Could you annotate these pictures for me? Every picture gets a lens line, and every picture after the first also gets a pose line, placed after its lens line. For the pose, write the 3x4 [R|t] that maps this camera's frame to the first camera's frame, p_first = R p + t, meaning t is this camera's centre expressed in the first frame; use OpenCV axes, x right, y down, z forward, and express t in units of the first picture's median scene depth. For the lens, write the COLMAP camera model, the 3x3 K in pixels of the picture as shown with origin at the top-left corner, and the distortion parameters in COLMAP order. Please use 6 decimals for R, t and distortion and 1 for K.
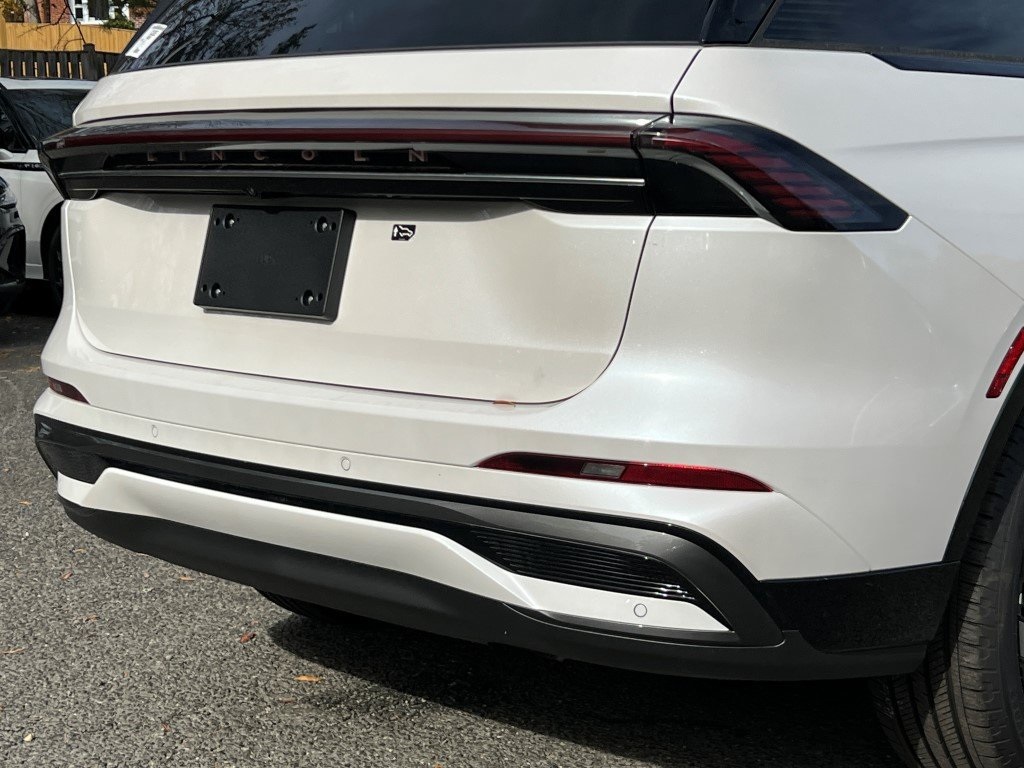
lens RADIAL K [[1695.9, 0, 512.0], [0, 1695.9, 384.0], [0, 0, 1]] dist [0.251805, -0.141304]
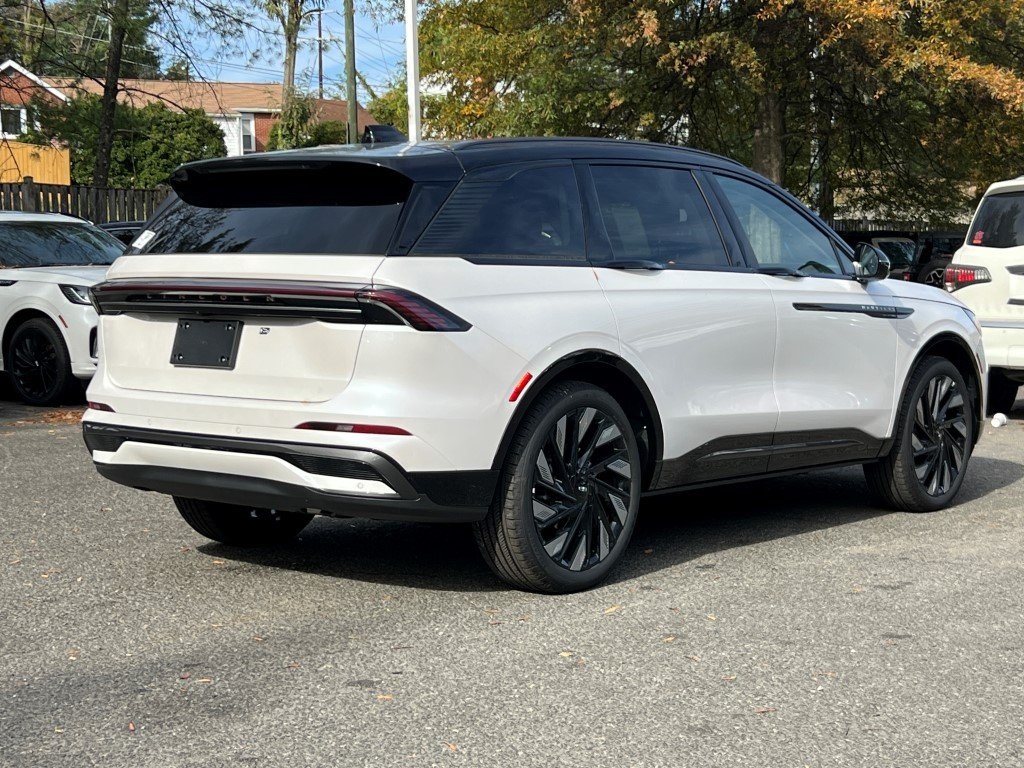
lens RADIAL K [[1695.9, 0, 512.0], [0, 1695.9, 384.0], [0, 0, 1]] dist [0.251805, -0.141304]
pose [[0.998422, 0.002422, 0.056108, 0.138764], [0.000996, 0.998148, -0.060821, 0.121576], [-0.056152, 0.060781, 0.996570, -1.294317]]
